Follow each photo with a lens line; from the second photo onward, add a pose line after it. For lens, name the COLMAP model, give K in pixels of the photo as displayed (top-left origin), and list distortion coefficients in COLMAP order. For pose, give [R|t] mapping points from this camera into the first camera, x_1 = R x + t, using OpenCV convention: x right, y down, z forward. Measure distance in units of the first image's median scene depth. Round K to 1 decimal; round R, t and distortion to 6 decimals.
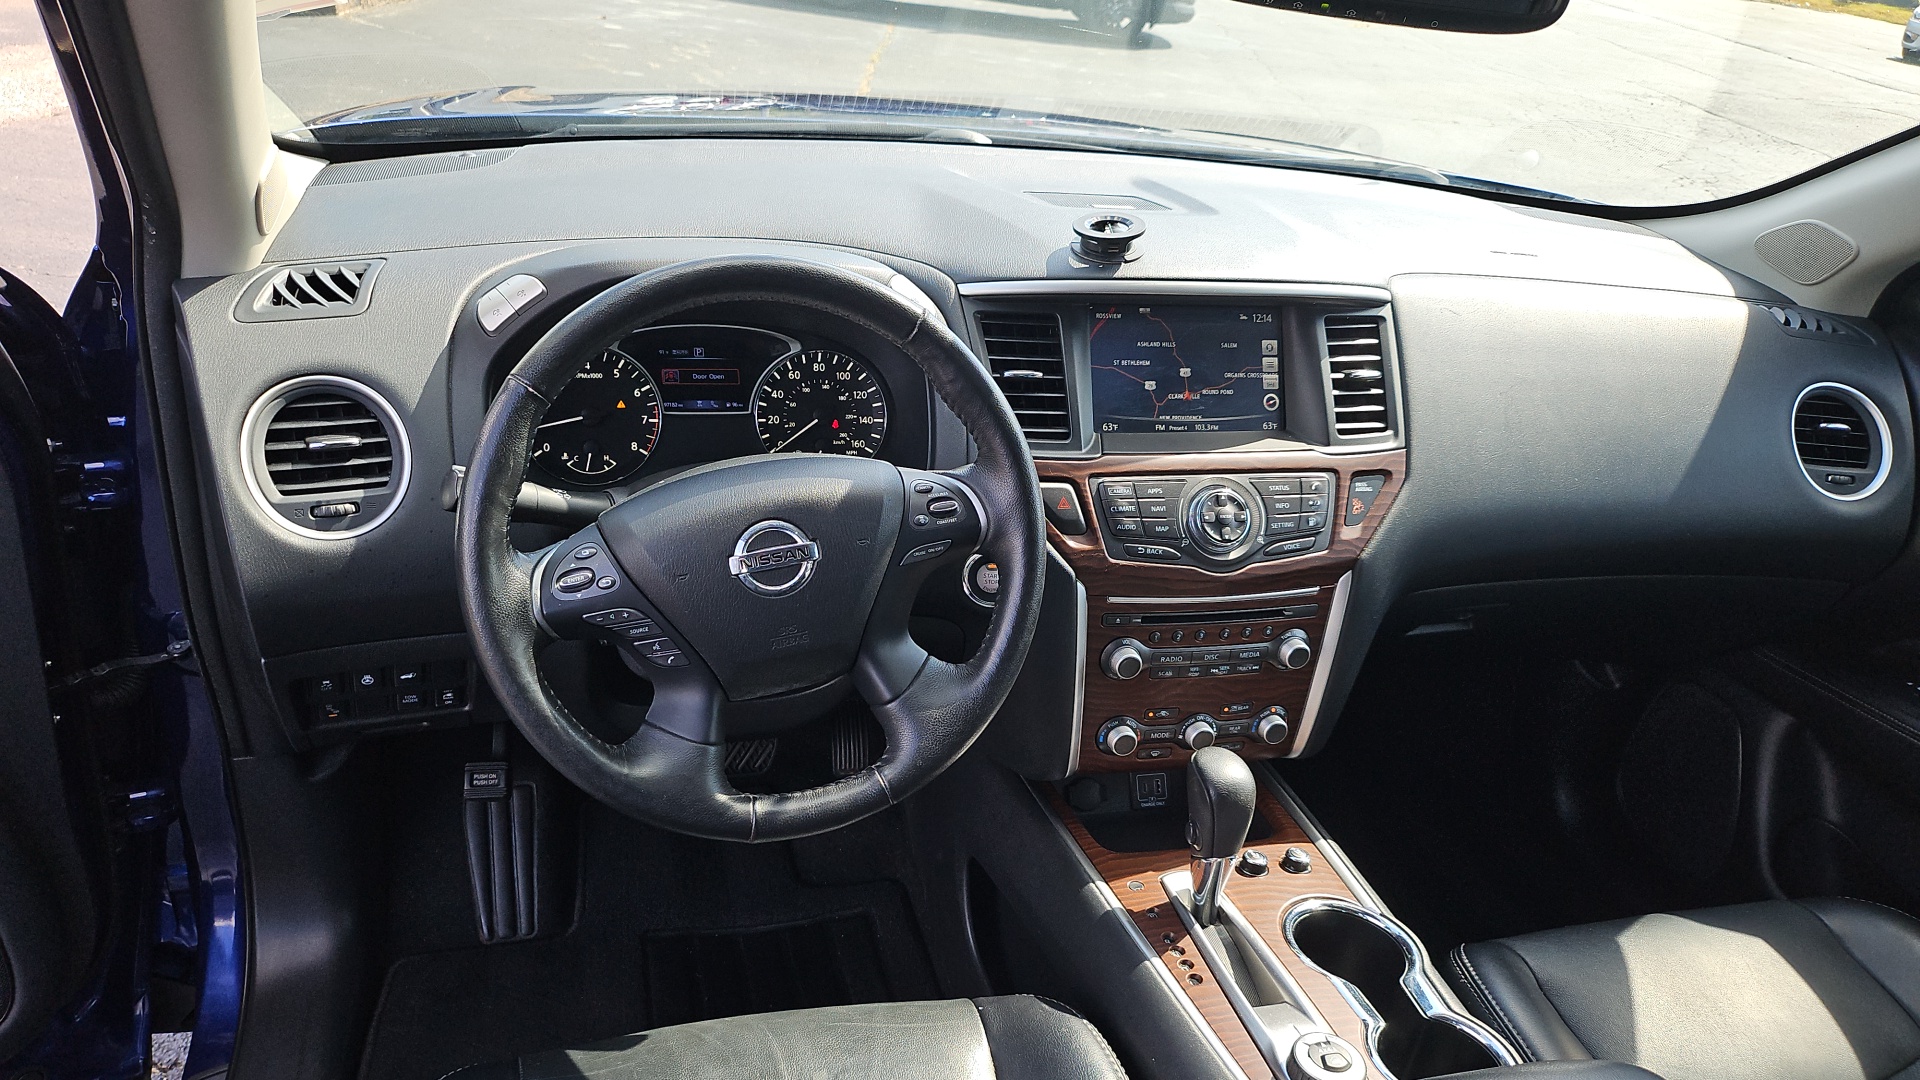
lens RADIAL K [[1339.6, 0, 960.0], [0, 1339.6, 540.0], [0, 0, 1]] dist [0.059436, -0.057687]
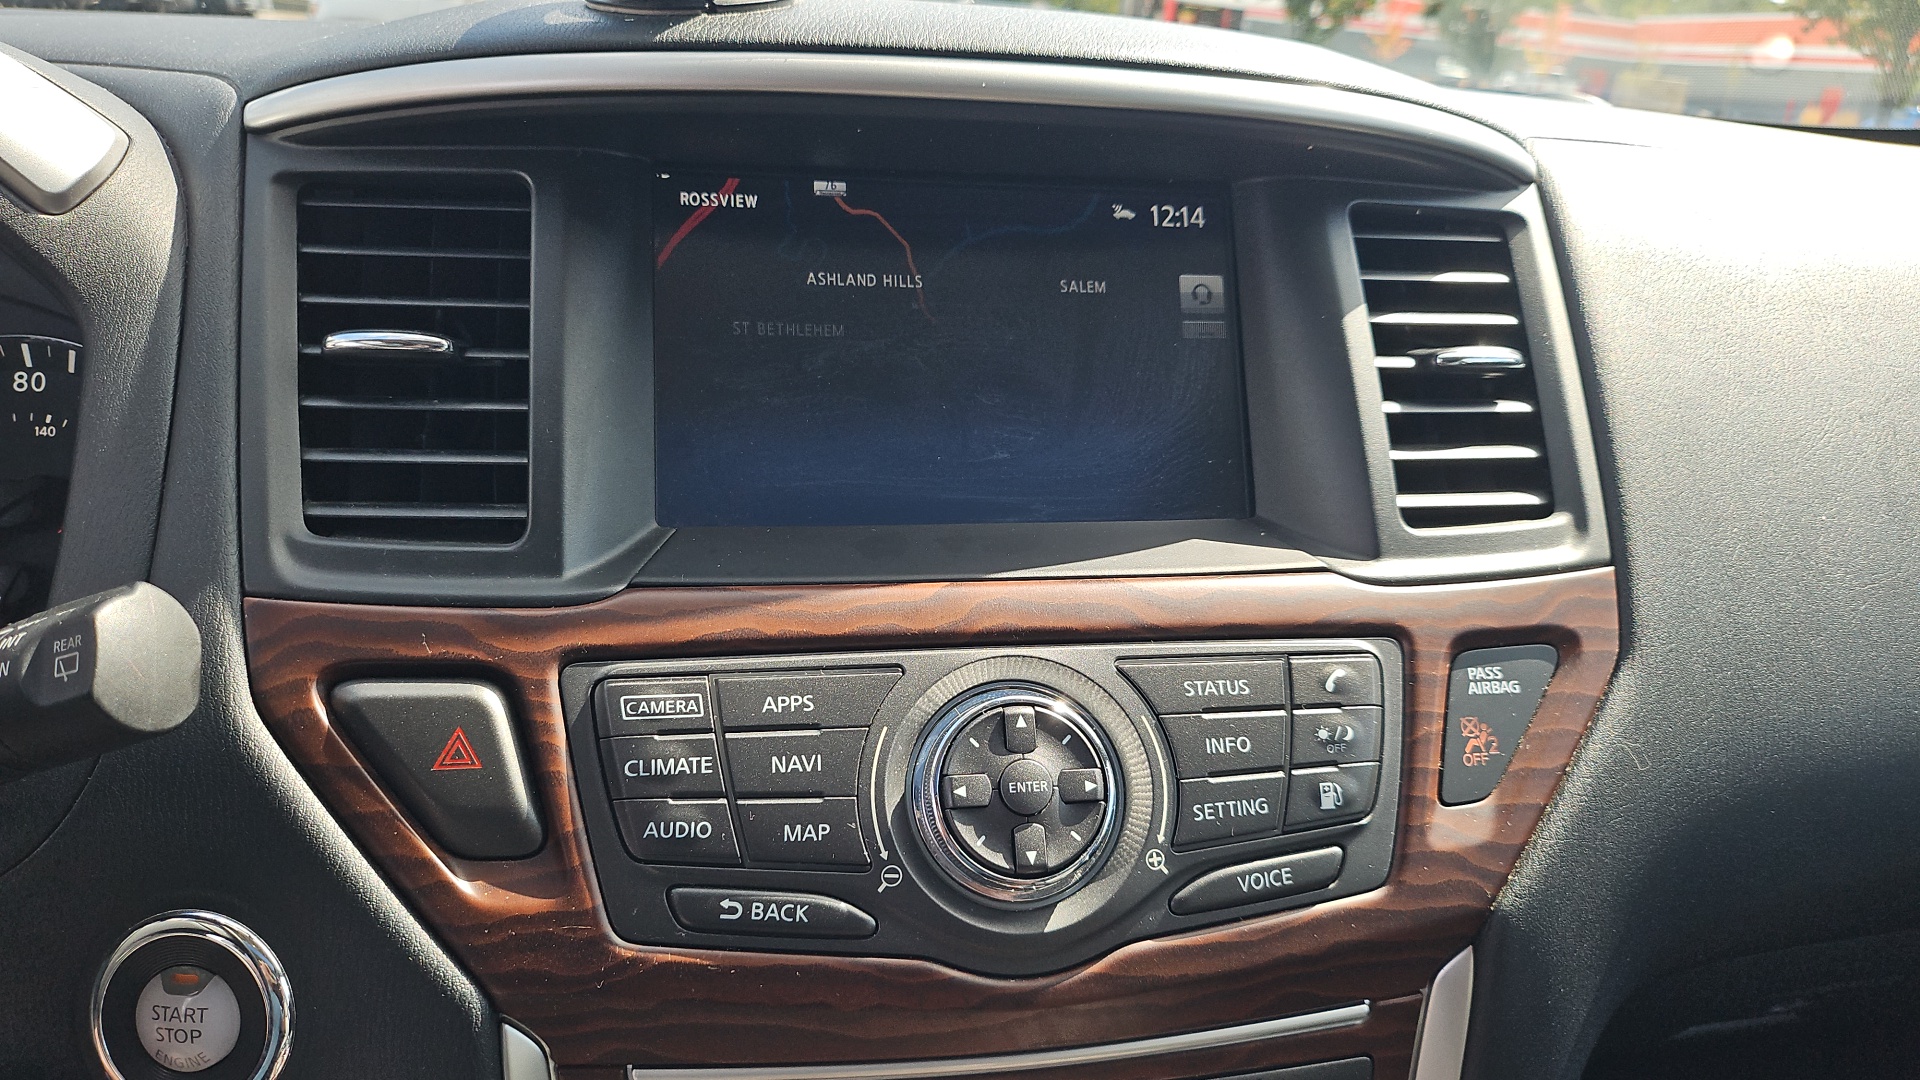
lens RADIAL K [[1340.9, 0, 970.5], [0, 1340.9, 531.7], [0, 0, 1]] dist [0.058155, -0.044707]
pose [[0.996899, -0.019545, -0.076232, 0.201883], [0.009118, 0.990829, -0.134811, -0.032567], [0.078168, 0.133698, 0.987935, 0.669912]]
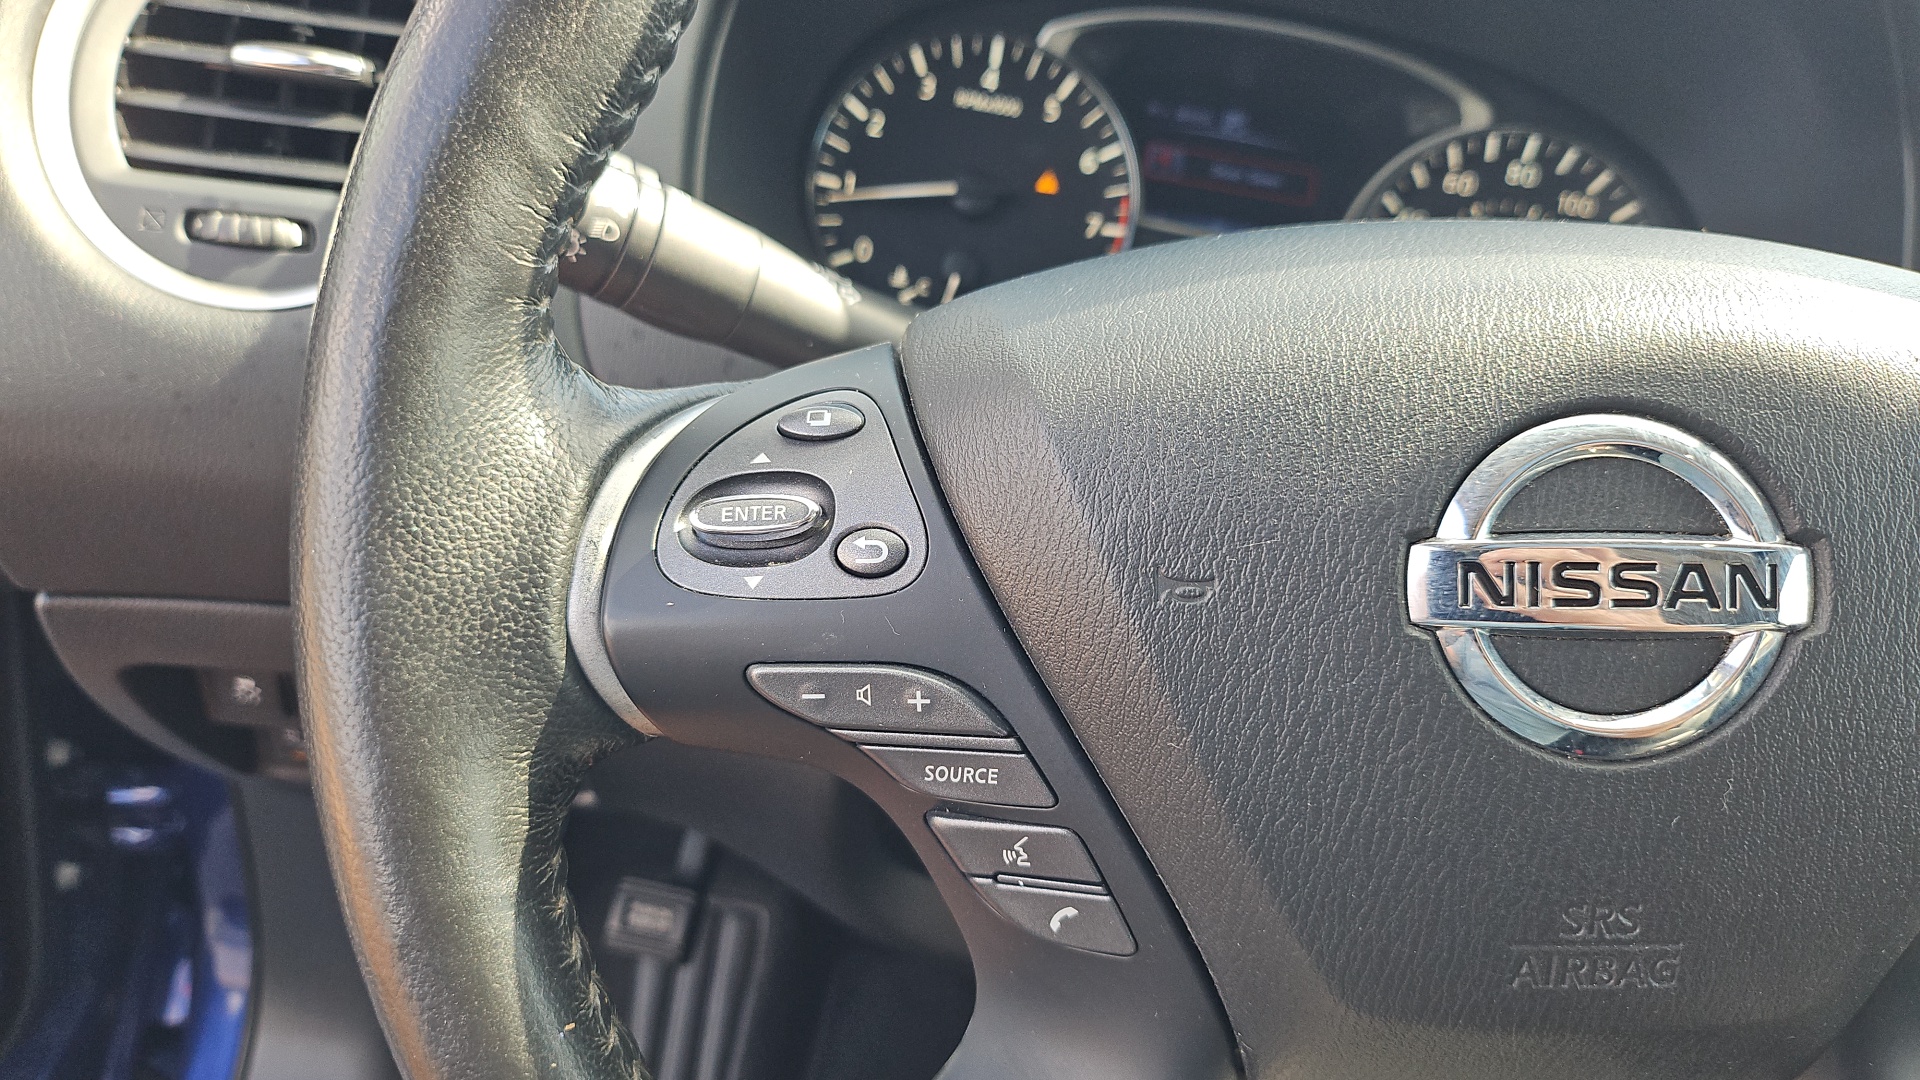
lens RADIAL K [[1377.8, 0, 988.9], [0, 1377.8, 519.4], [0, 0, 1]] dist [0.000732, -0.003556]
pose [[0.948543, 0.180211, -0.260367, -0.135871], [-0.196192, 0.979885, -0.036526, 0.023390], [0.248547, 0.085729, 0.964819, 0.579974]]
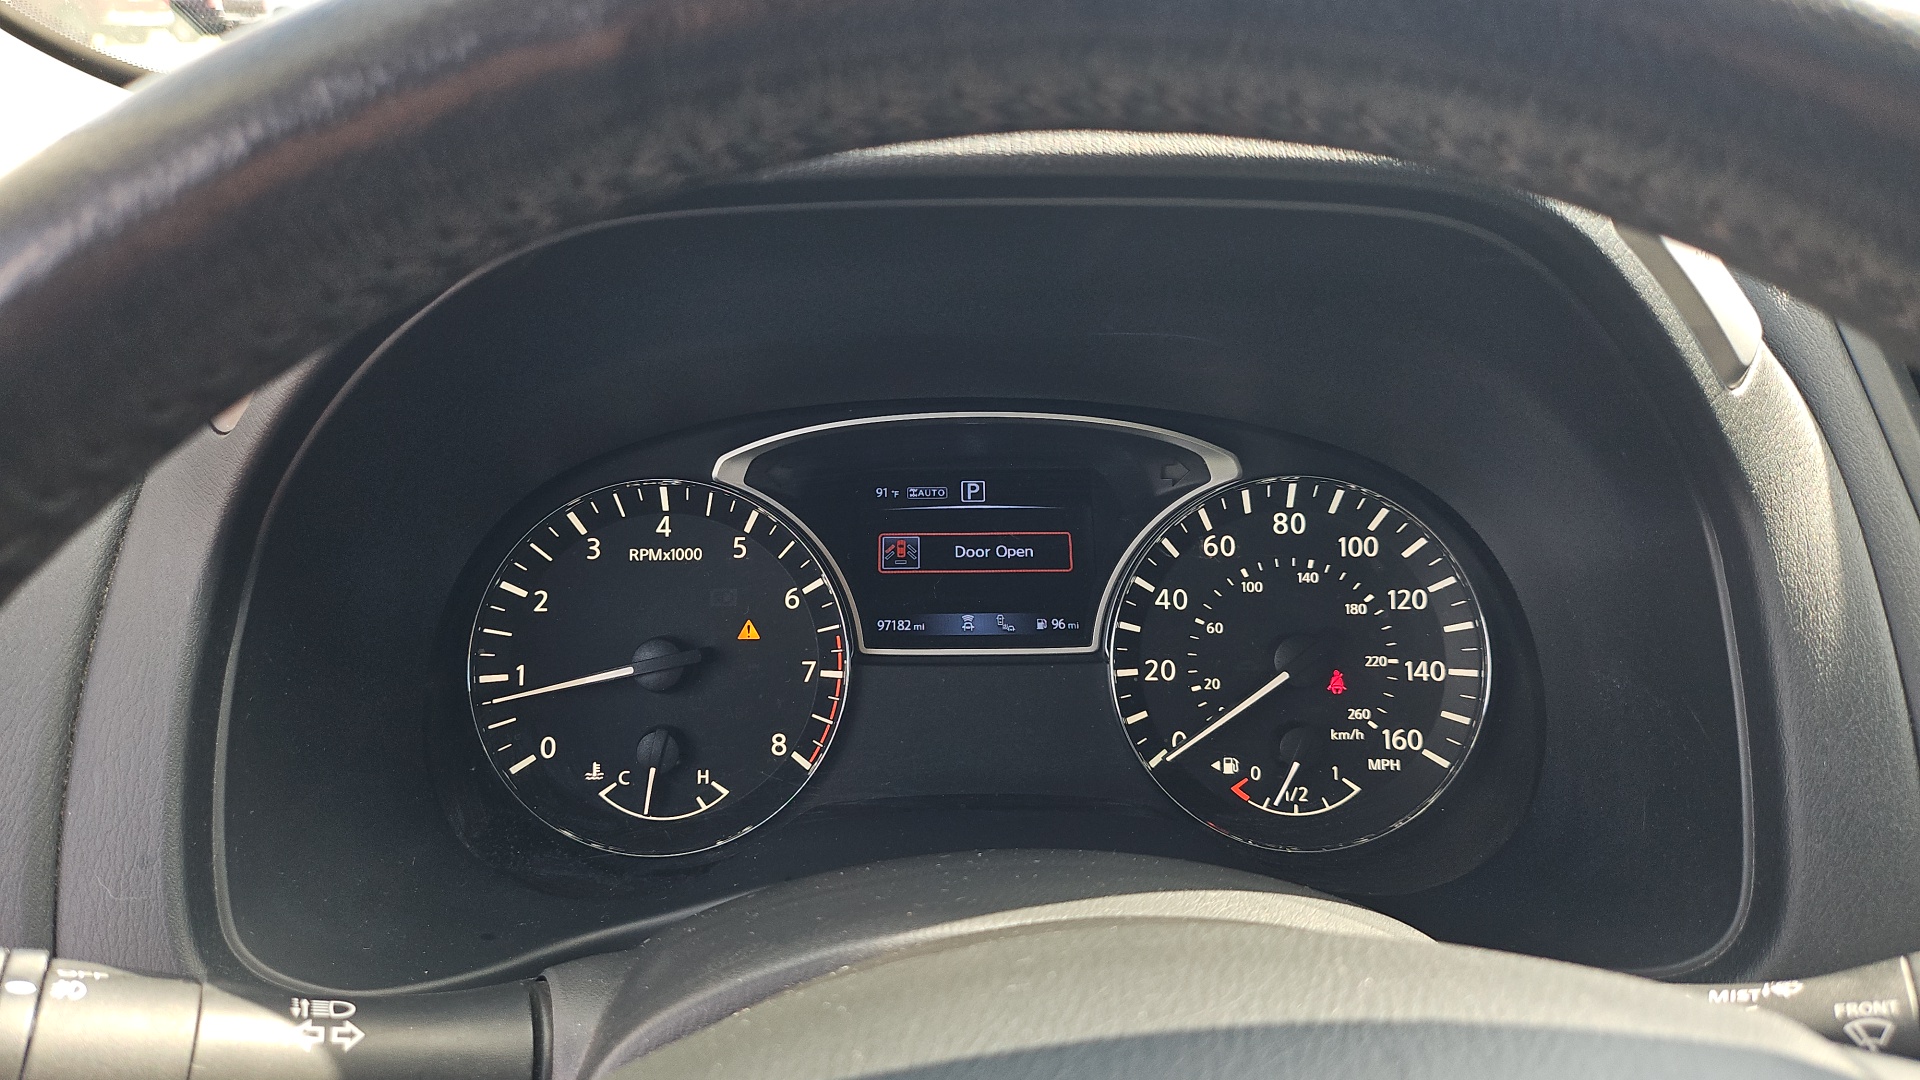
lens RADIAL K [[1339.6, 0, 960.0], [0, 1339.6, 540.0], [0, 0, 1]] dist [0.059436, -0.057687]
pose [[0.960672, -0.010983, -0.277470, -0.093097], [-0.023913, 0.992234, -0.122069, -0.081425], [0.276655, 0.123903, 0.952948, 0.658144]]
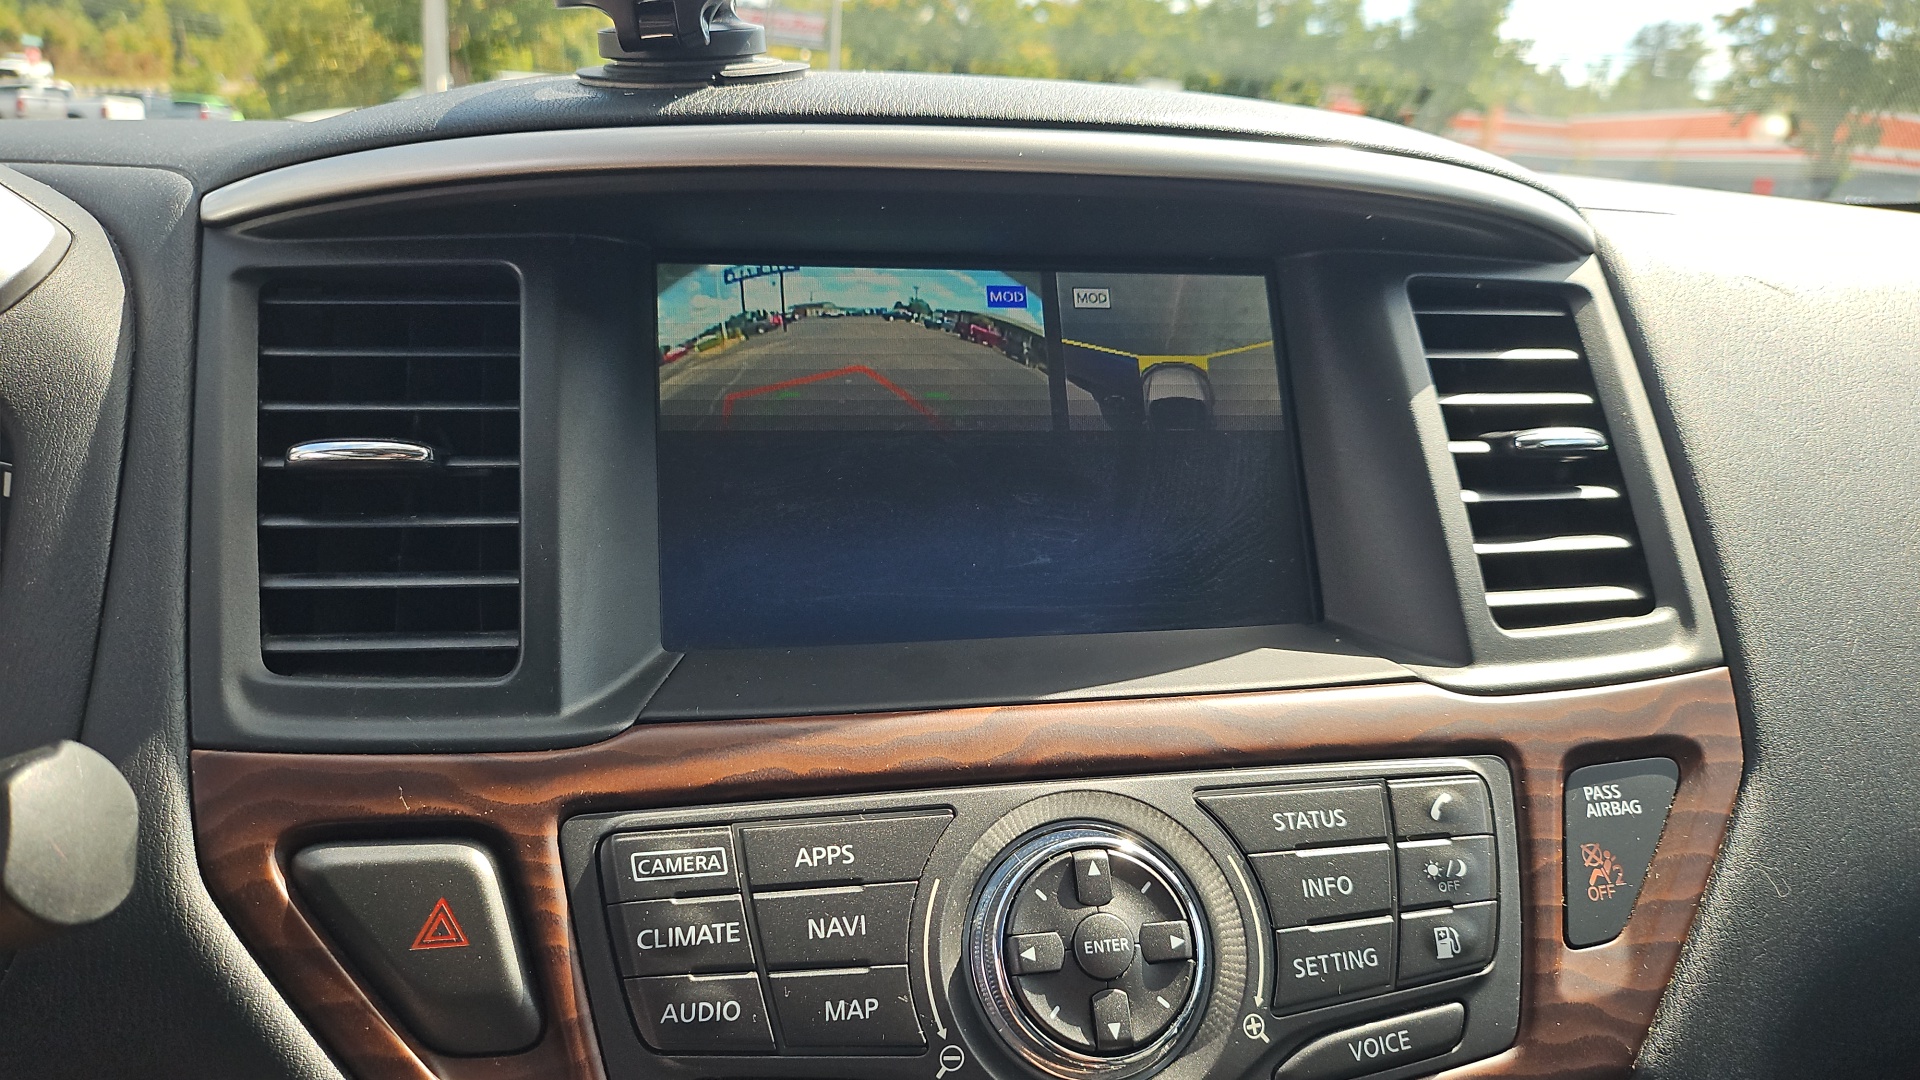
lens RADIAL K [[1339.6, 0, 960.0], [0, 1339.6, 540.0], [0, 0, 1]] dist [0.059436, -0.057687]
pose [[0.997065, -0.050200, -0.057811, 0.182226], [0.037689, 0.979044, -0.200131, -0.041735], [0.066646, 0.197365, 0.978062, 0.703664]]
